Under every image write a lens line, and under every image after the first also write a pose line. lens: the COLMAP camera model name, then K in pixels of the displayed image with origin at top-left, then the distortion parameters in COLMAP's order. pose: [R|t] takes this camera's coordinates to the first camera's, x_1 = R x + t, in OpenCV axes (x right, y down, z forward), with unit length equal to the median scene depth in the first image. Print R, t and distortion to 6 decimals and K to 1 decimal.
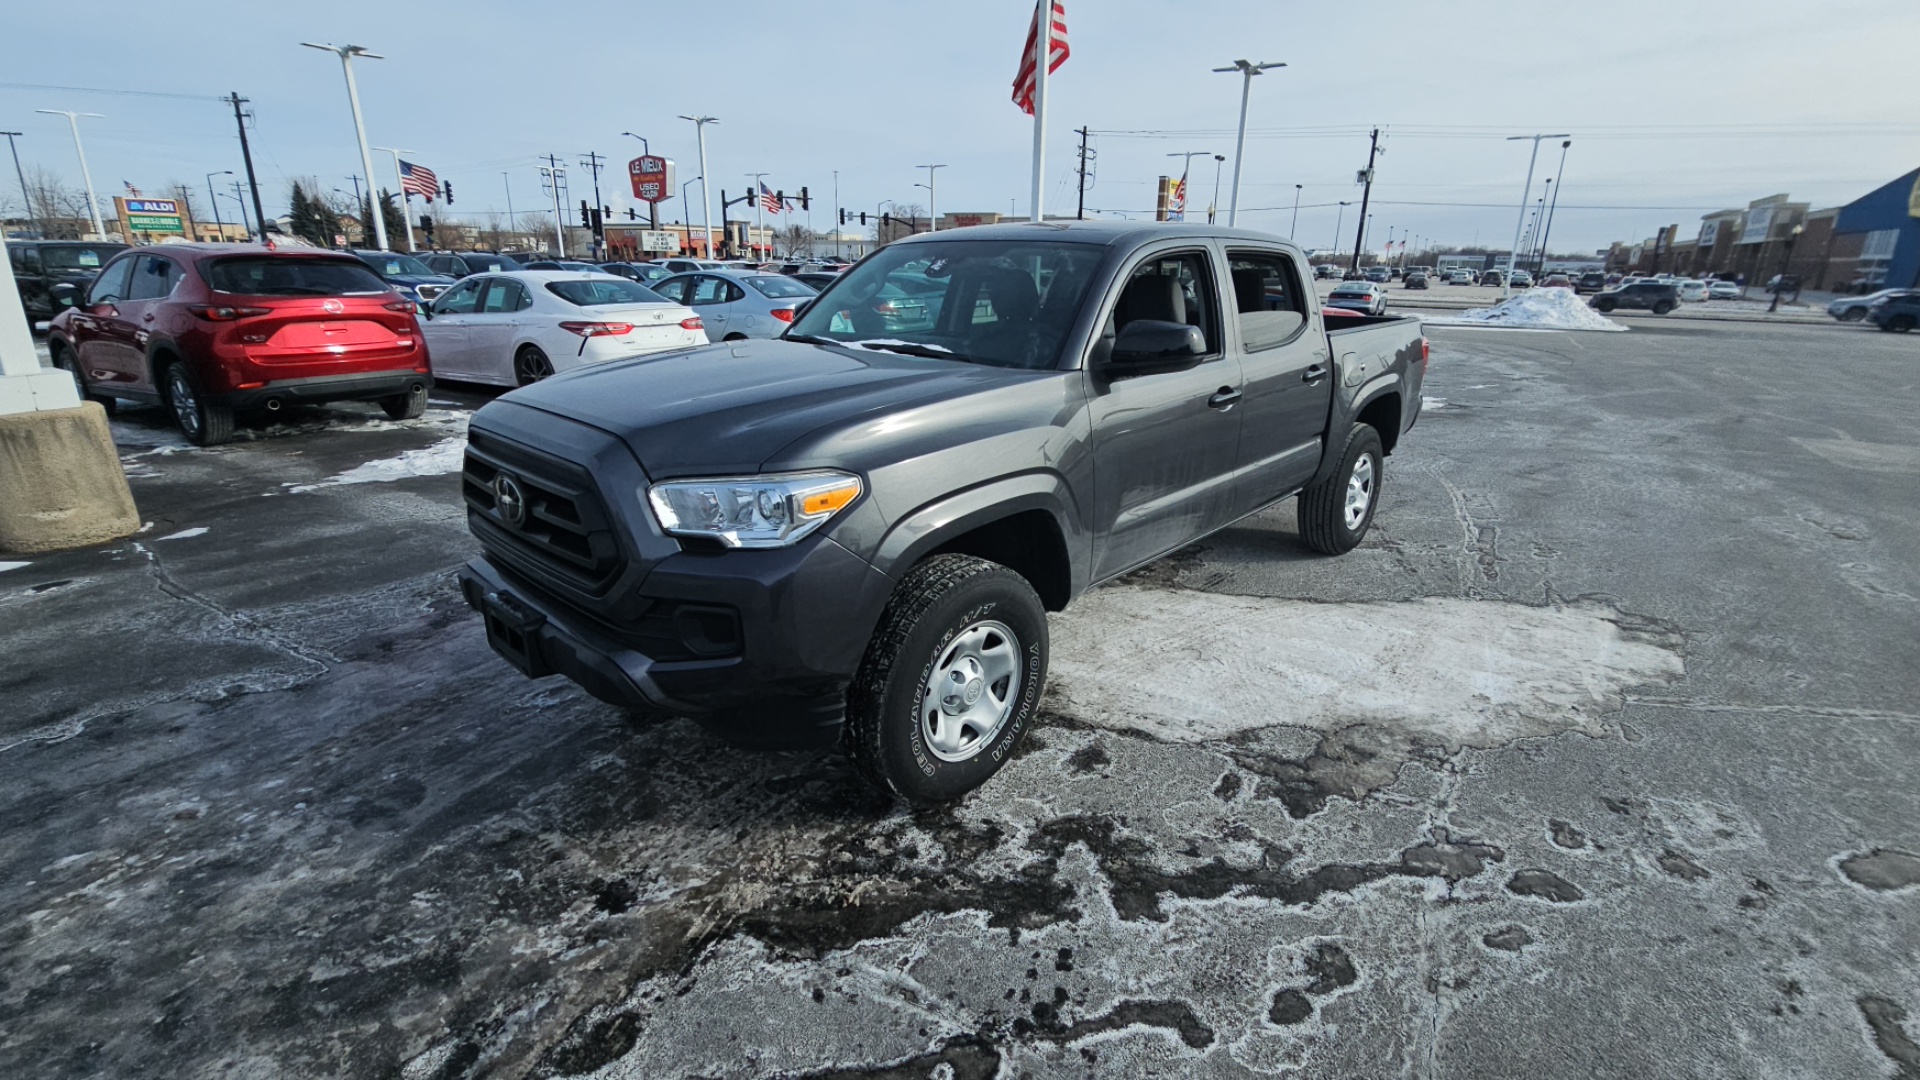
lens RADIAL K [[861.6, 0, 981.3], [0, 861.6, 547.3], [0, 0, 1]] dist [0.007322, -0.004571]
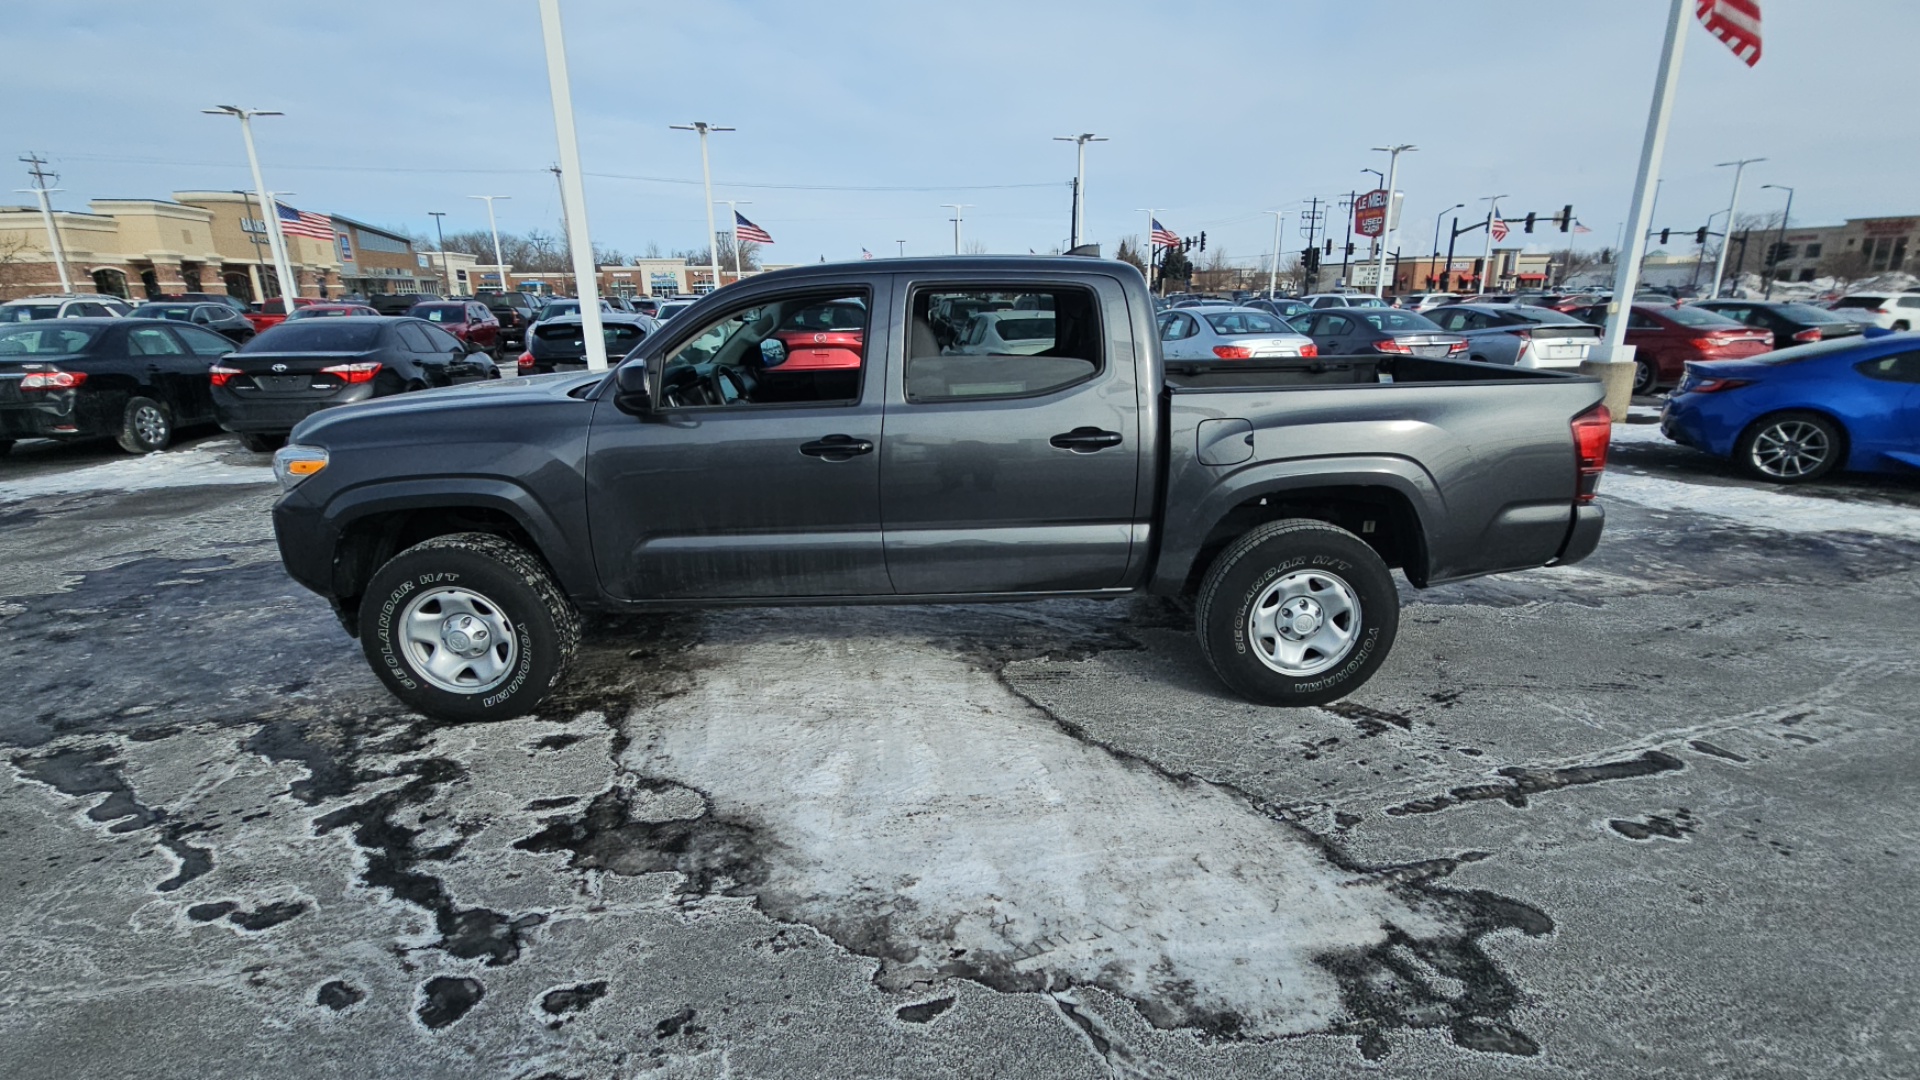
lens RADIAL K [[861.6, 0, 981.3], [0, 861.6, 547.3], [0, 0, 1]] dist [0.007322, -0.004571]
pose [[0.676667, 0.184815, -0.712716, 1.321498], [-0.211243, 0.976021, 0.052535, -0.187900], [0.705335, 0.115008, 0.699482, 0.601321]]
